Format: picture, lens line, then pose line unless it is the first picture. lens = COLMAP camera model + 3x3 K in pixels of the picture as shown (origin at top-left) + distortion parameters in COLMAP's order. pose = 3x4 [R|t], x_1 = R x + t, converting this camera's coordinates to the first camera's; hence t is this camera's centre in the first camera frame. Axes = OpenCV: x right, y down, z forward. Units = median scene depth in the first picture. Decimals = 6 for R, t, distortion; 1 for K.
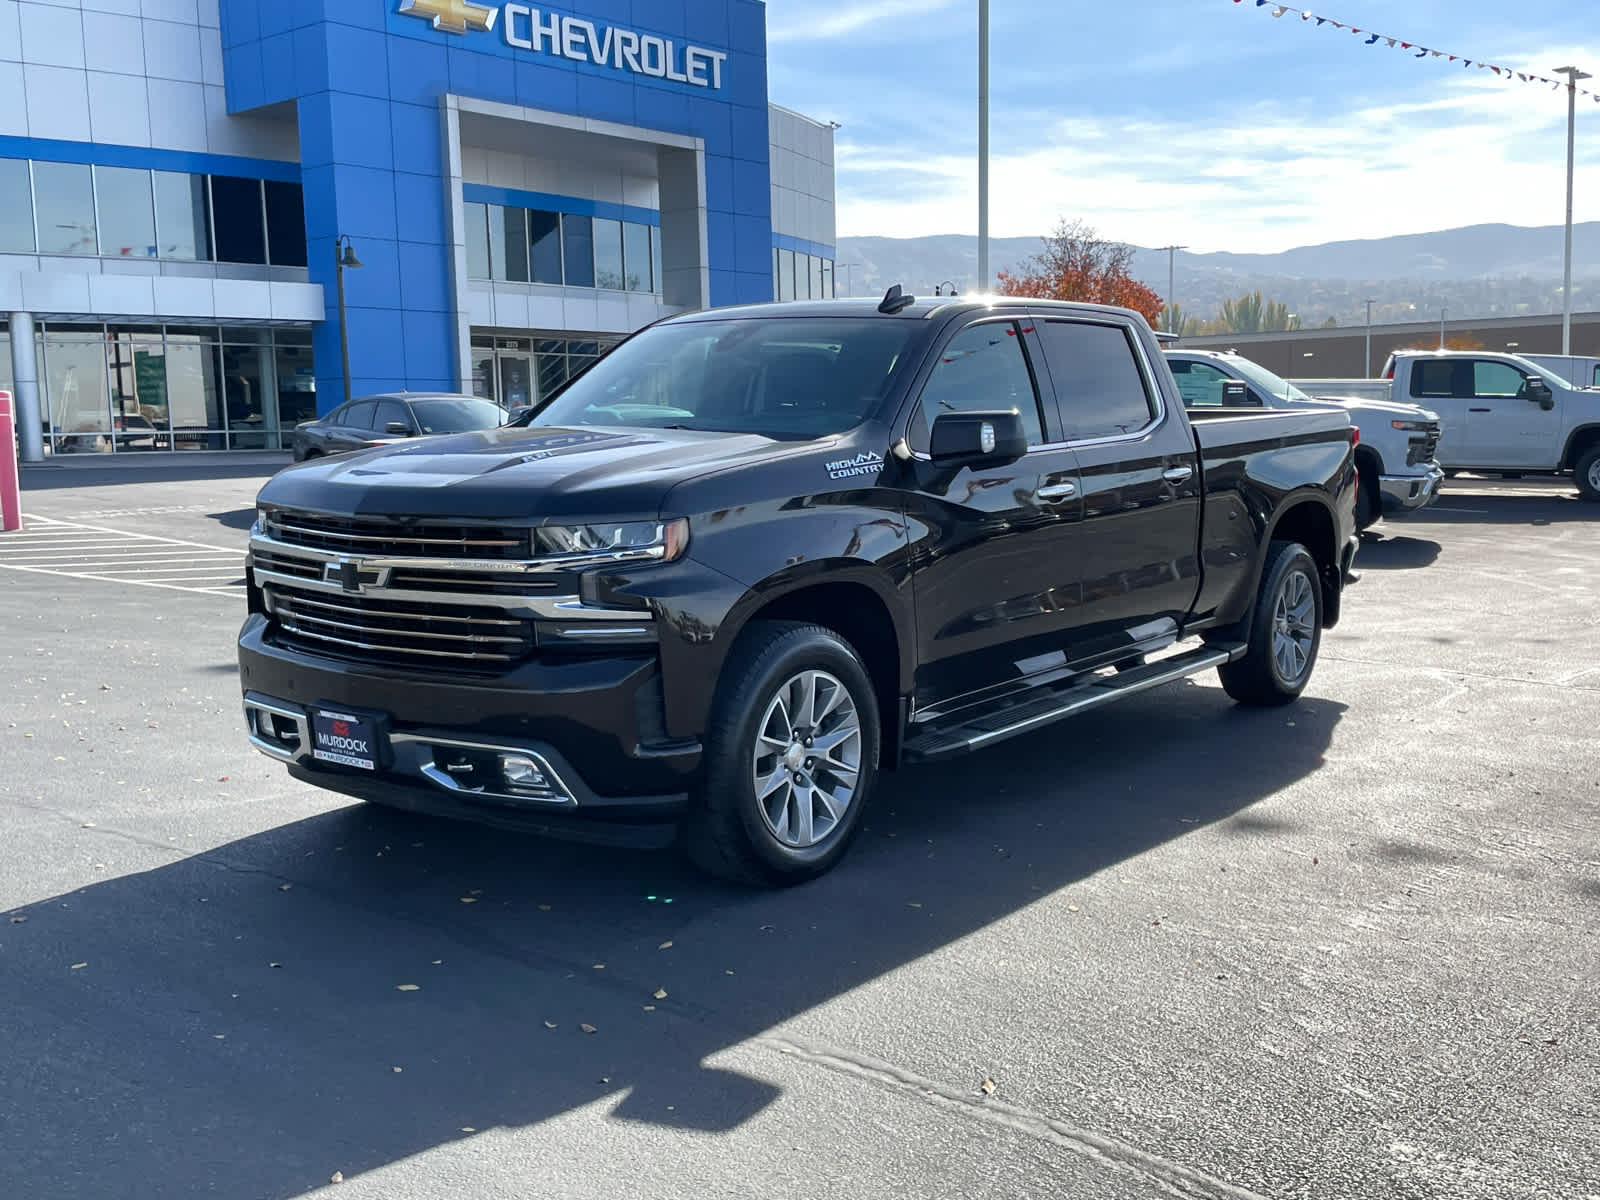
lens RADIAL K [[1642.1, 0, 822.5], [0, 1642.1, 593.3], [0, 0, 1]] dist [0.118395, -0.180581]
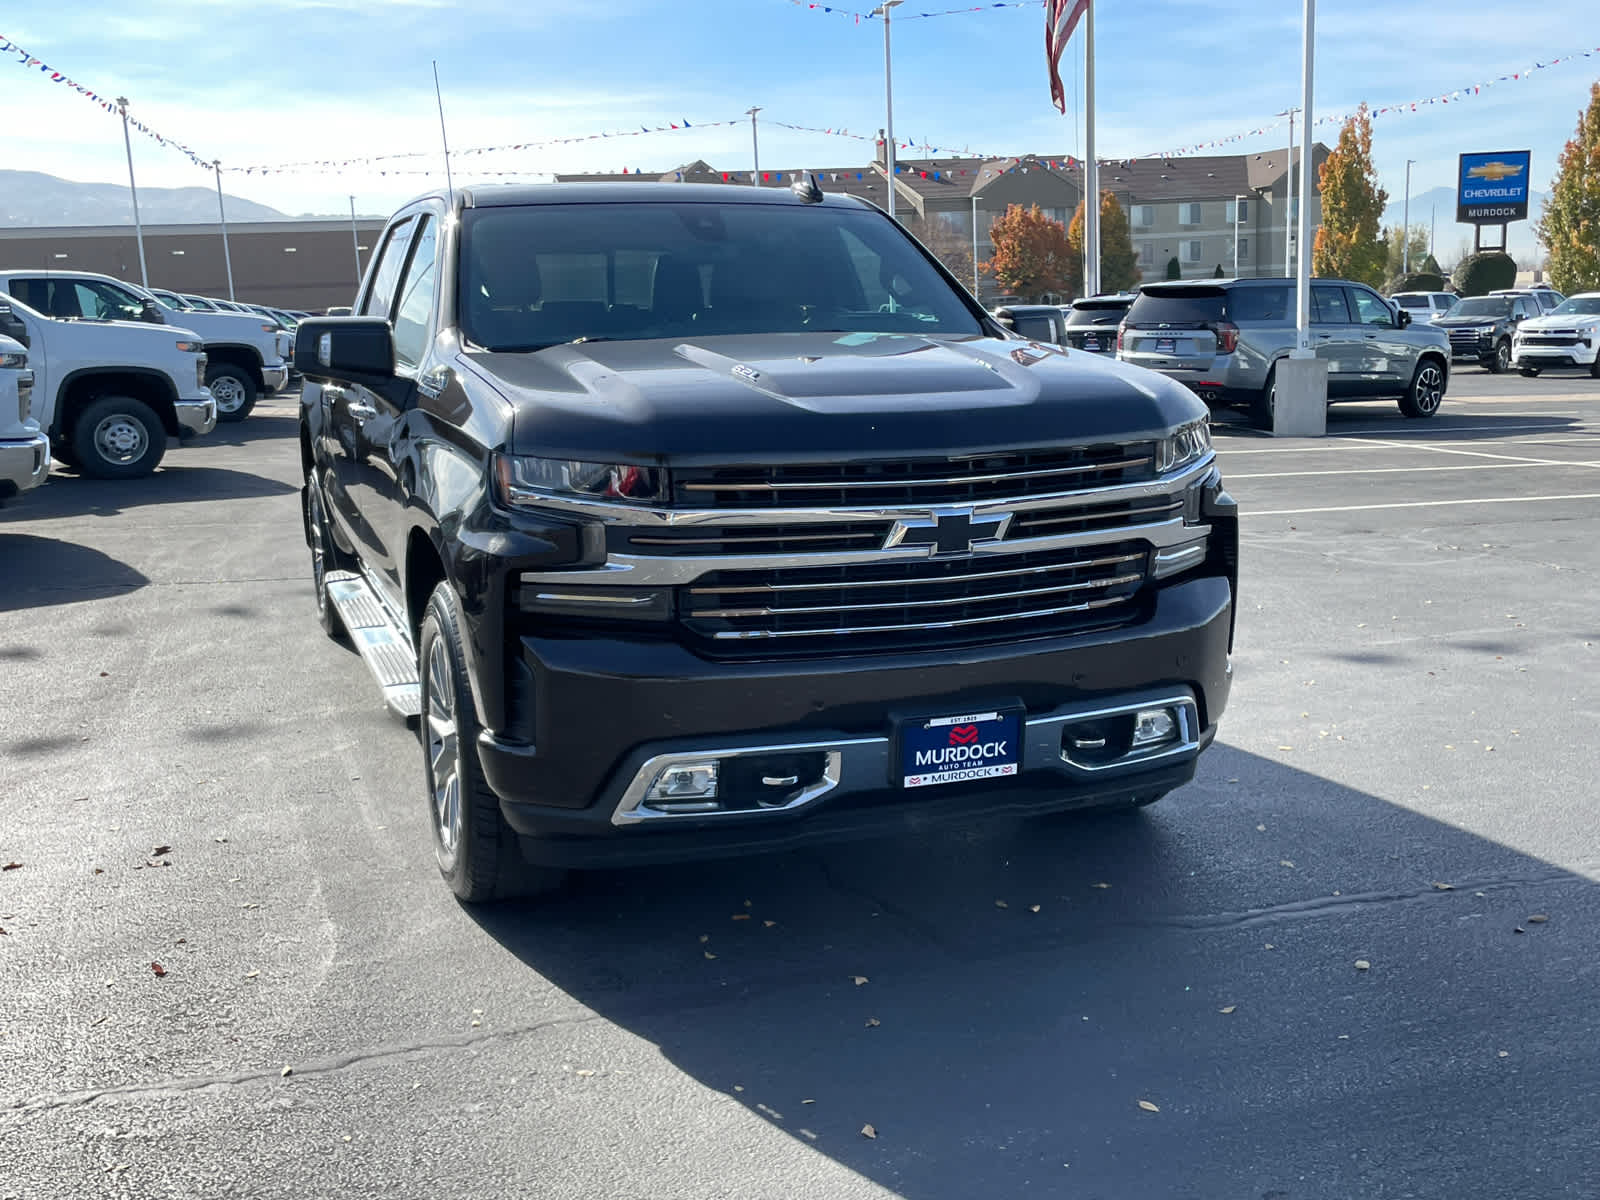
lens RADIAL K [[1642.1, 0, 822.5], [0, 1642.1, 593.3], [0, 0, 1]] dist [0.118395, -0.180581]
pose [[0.536244, -0.152975, 0.830085, -0.791904], [0.118354, 0.987351, 0.105499, -0.058193], [-0.835724, 0.041671, 0.547566, 0.540437]]
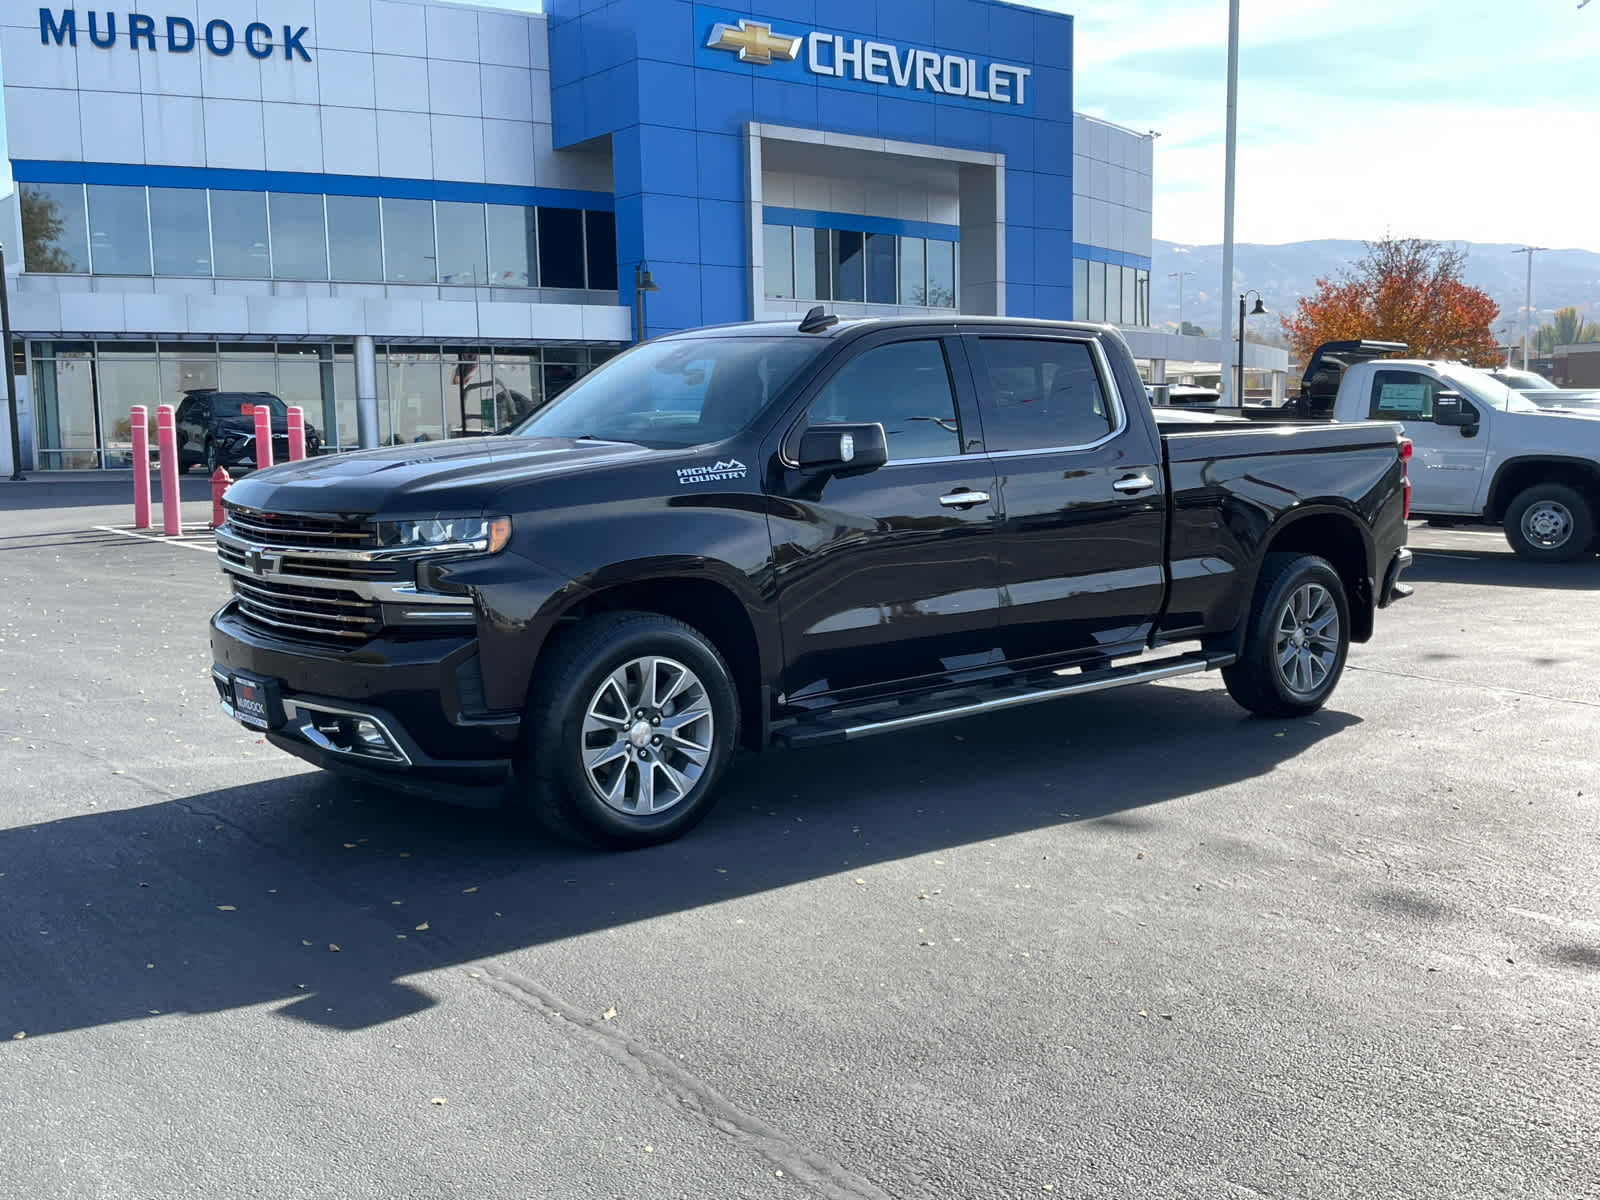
lens RADIAL K [[1642.1, 0, 822.5], [0, 1642.1, 593.3], [0, 0, 1]] dist [0.118395, -0.180581]
pose [[0.978287, 0.021955, -0.206091, 0.292350], [-0.023613, 0.999706, -0.005586, 0.006980], [0.205907, 0.010331, 0.978517, -0.054697]]
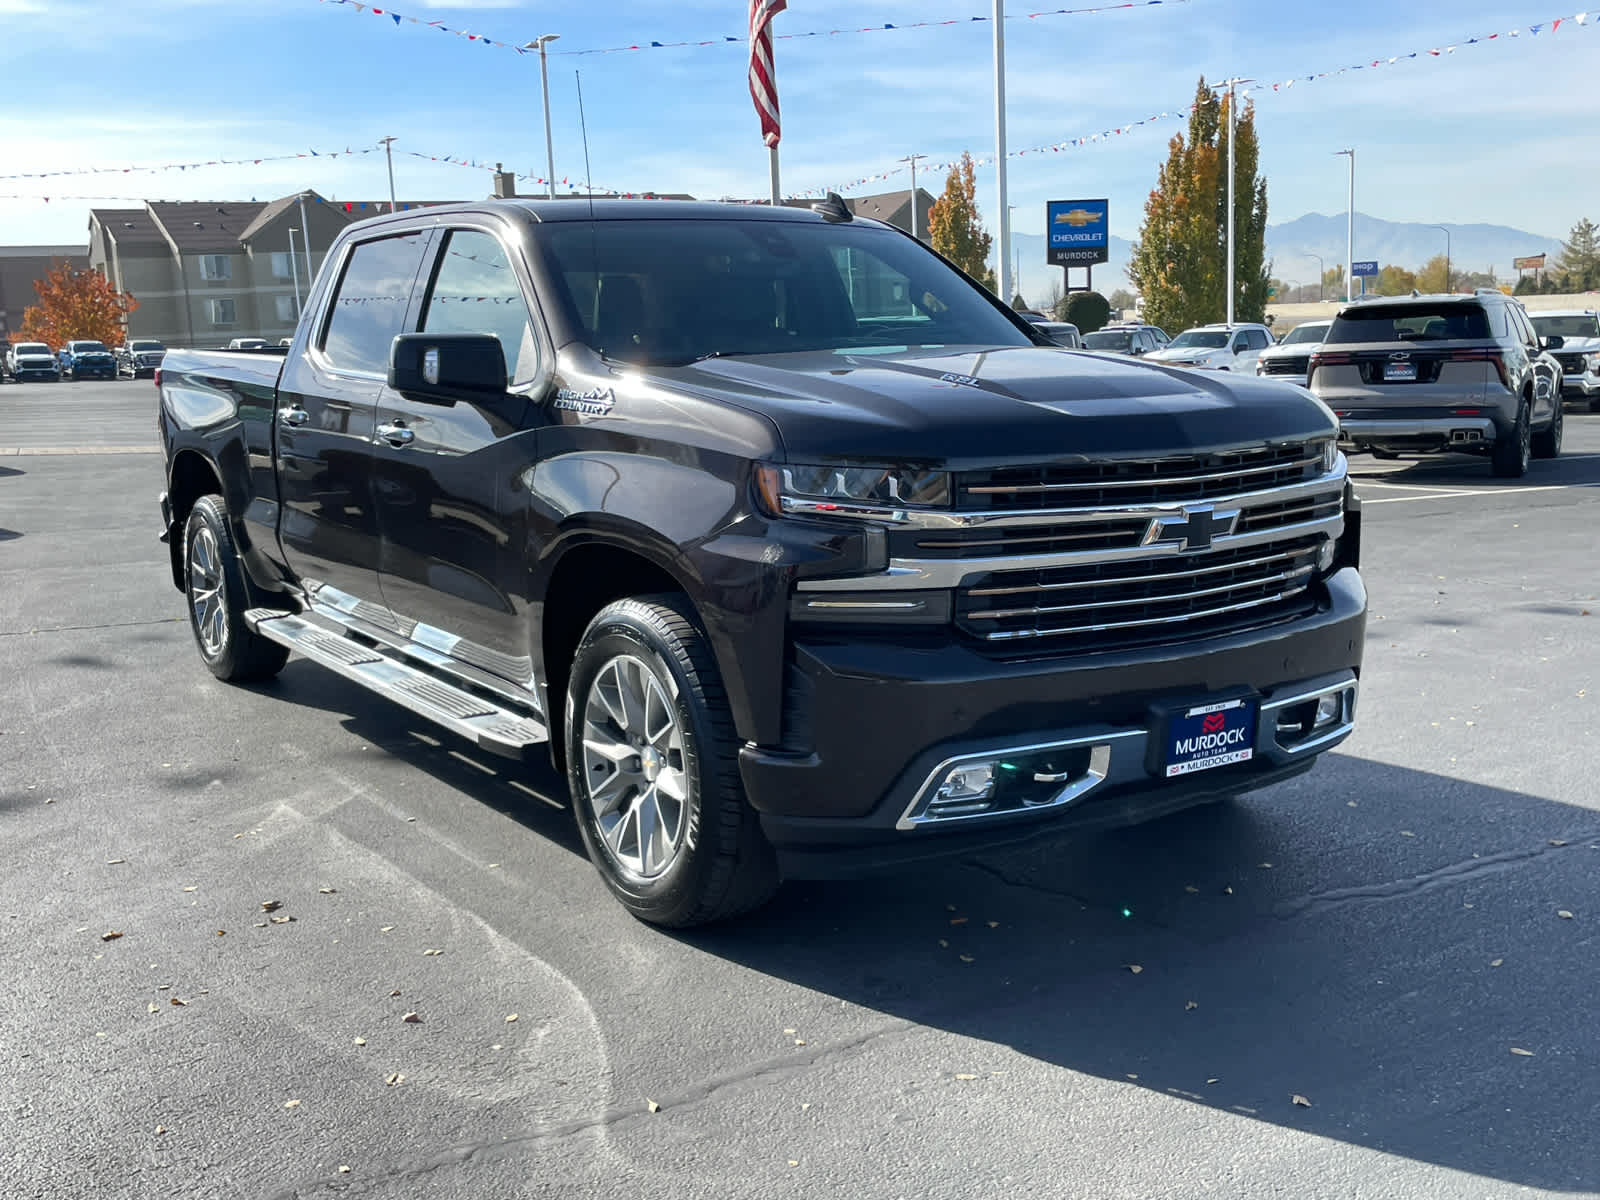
lens RADIAL K [[1642.1, 0, 822.5], [0, 1642.1, 593.3], [0, 0, 1]] dist [0.118395, -0.180581]
pose [[0.336494, -0.152293, 0.929289, -0.903698], [0.134096, 0.984529, 0.112790, -0.077502], [-0.932089, 0.086661, 0.351710, 0.753028]]
